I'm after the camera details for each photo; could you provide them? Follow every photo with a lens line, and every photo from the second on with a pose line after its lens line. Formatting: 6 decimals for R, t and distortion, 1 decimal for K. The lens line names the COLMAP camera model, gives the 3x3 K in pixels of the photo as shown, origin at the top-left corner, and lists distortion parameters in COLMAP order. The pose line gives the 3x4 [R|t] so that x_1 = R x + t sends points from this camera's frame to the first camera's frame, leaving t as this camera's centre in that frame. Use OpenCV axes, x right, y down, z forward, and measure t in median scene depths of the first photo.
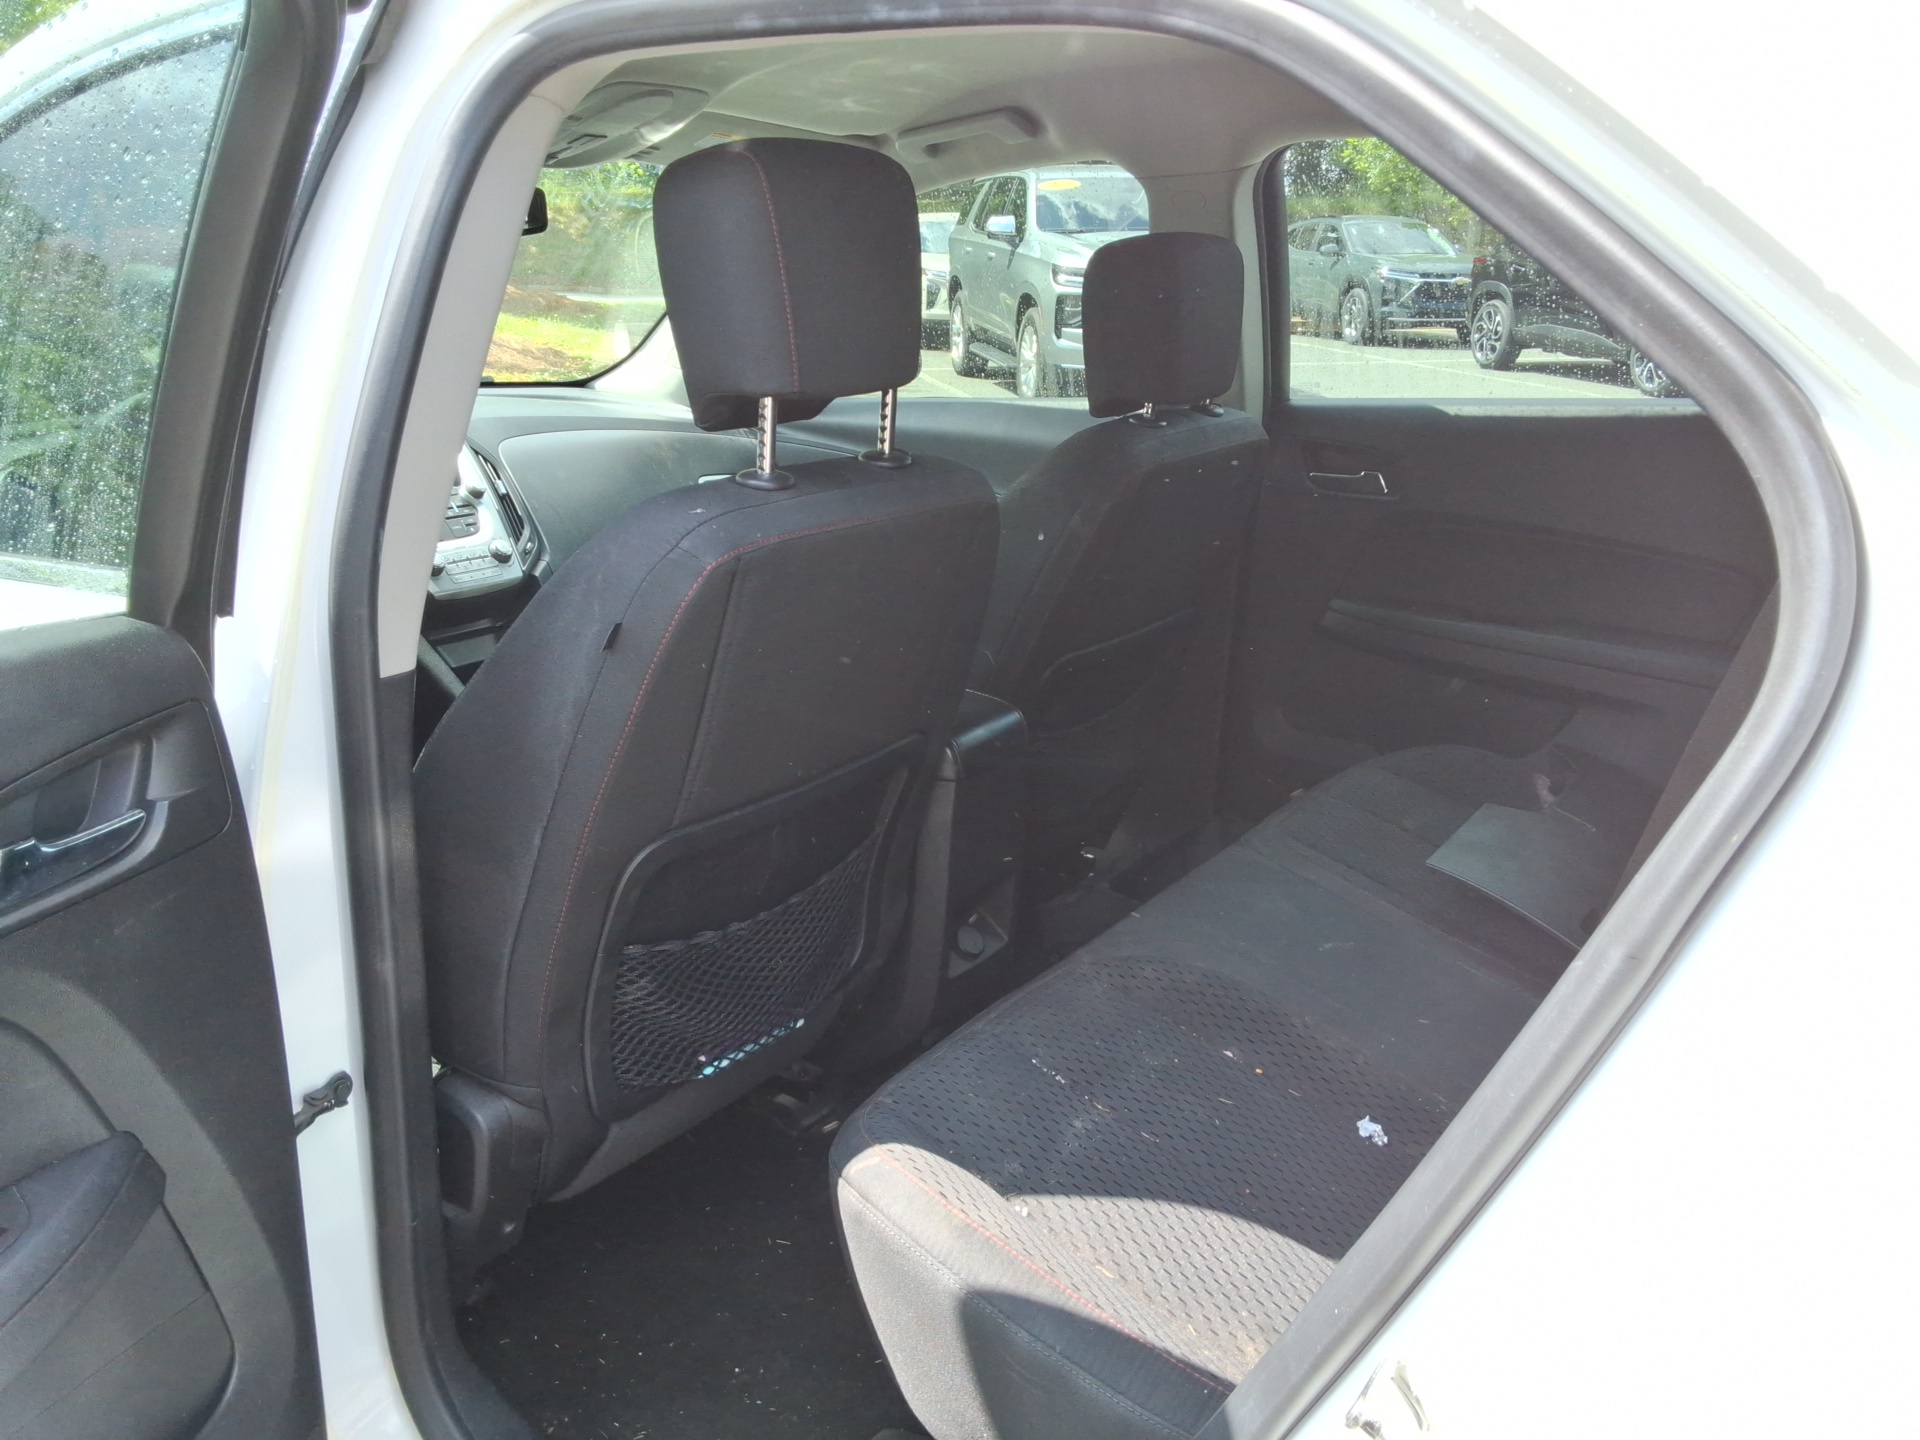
lens RADIAL K [[1539.4, 0, 971.0], [0, 1539.4, 711.9], [0, 0, 1]] dist [0.093034, -0.133735]
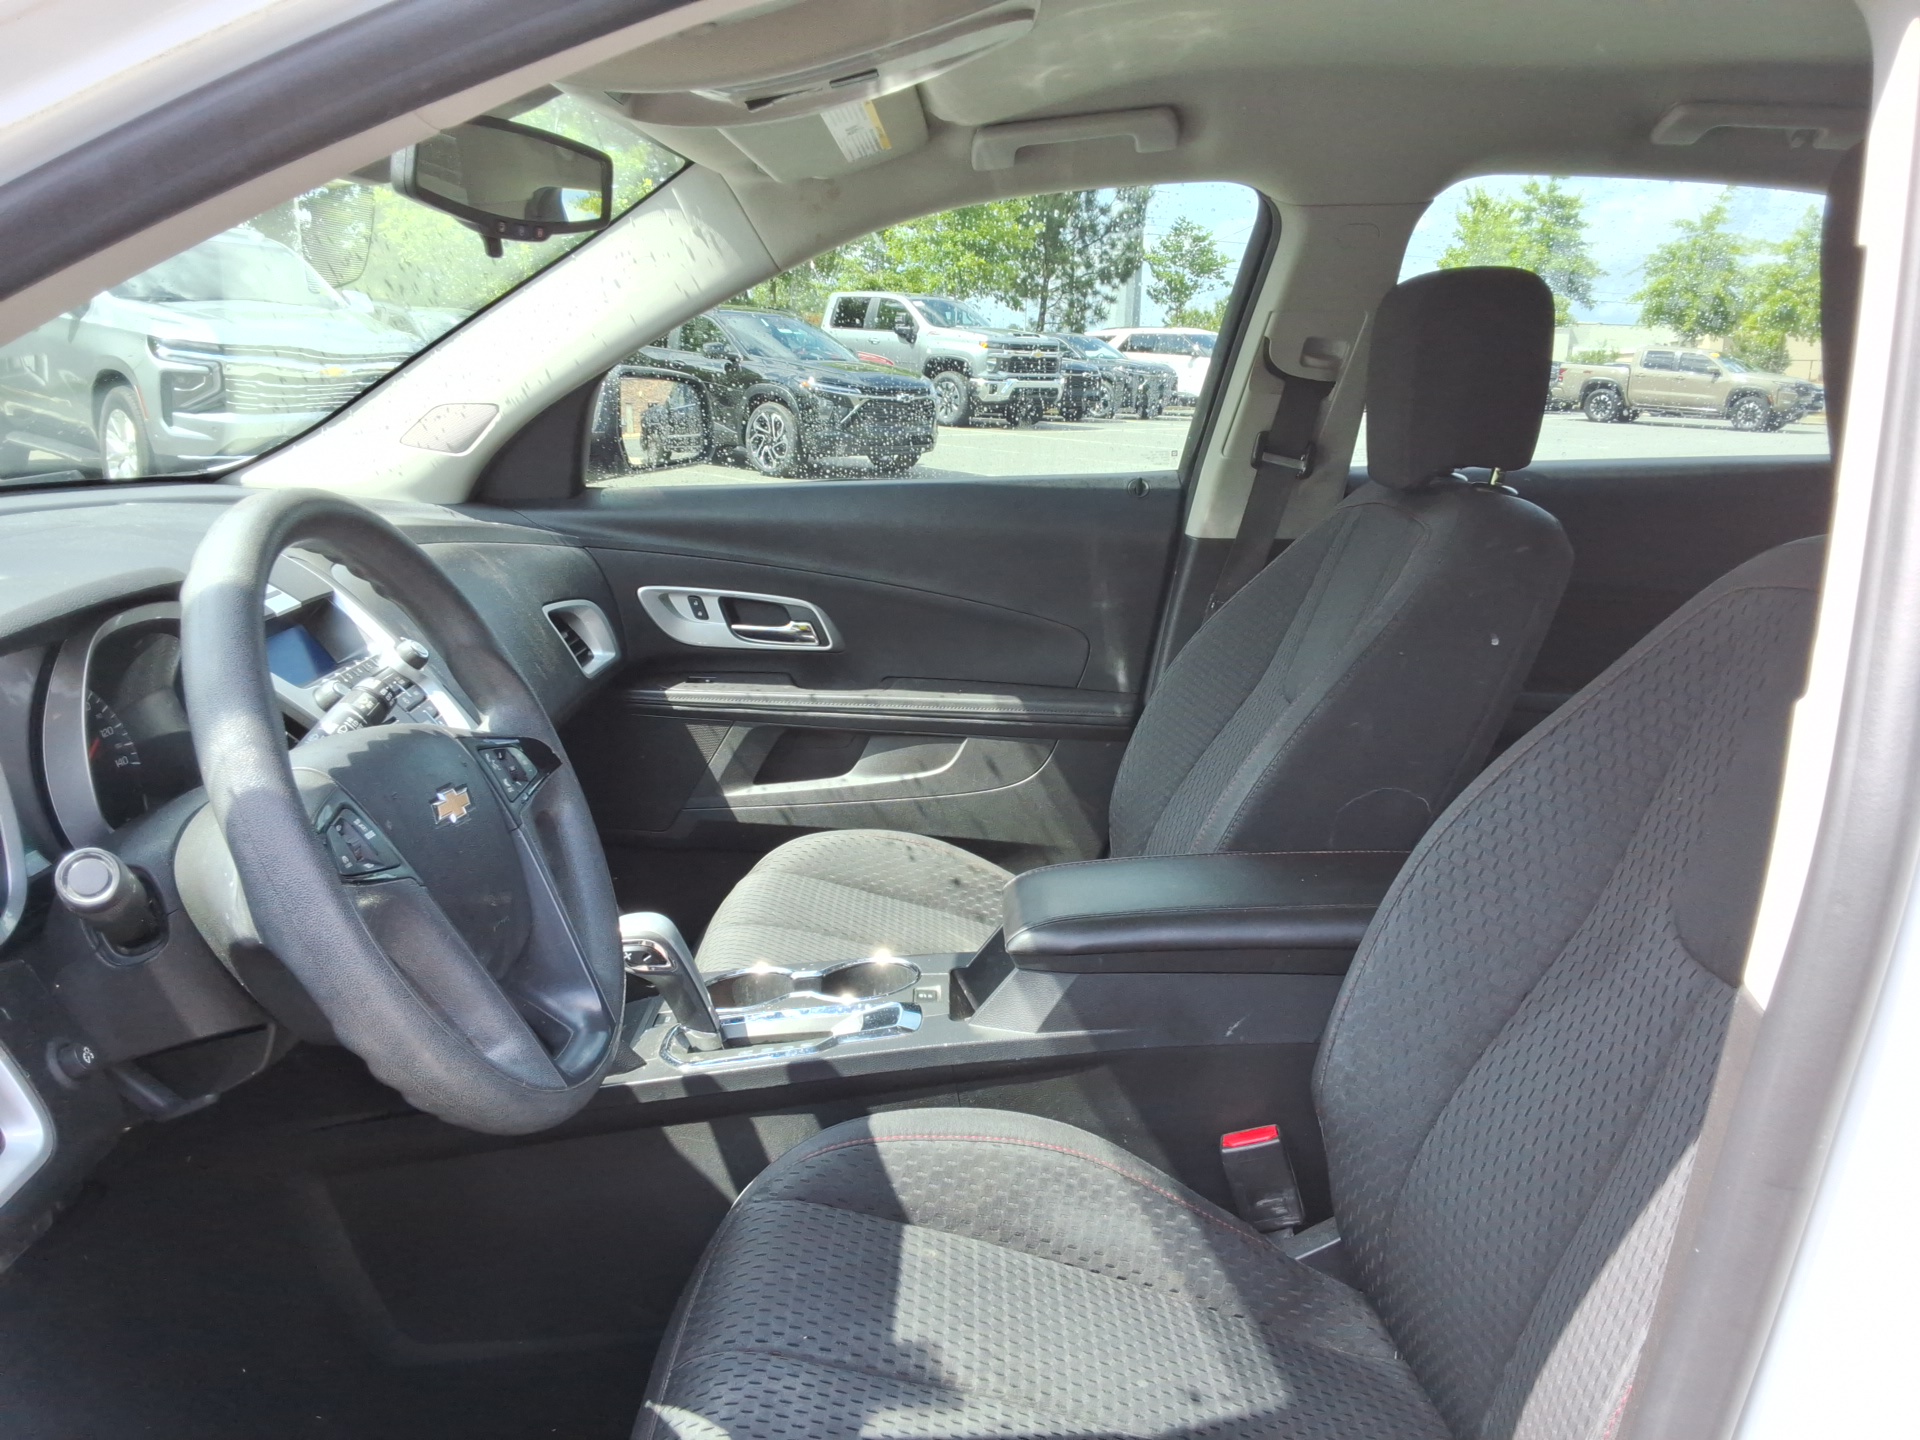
lens RADIAL K [[1539.4, 0, 971.0], [0, 1539.4, 711.9], [0, 0, 1]] dist [0.093034, -0.133735]
pose [[0.794862, -0.121527, 0.594496, -0.117705], [0.153970, 0.988068, -0.003882, -0.021521], [-0.586931, 0.094621, 0.804089, 0.098049]]
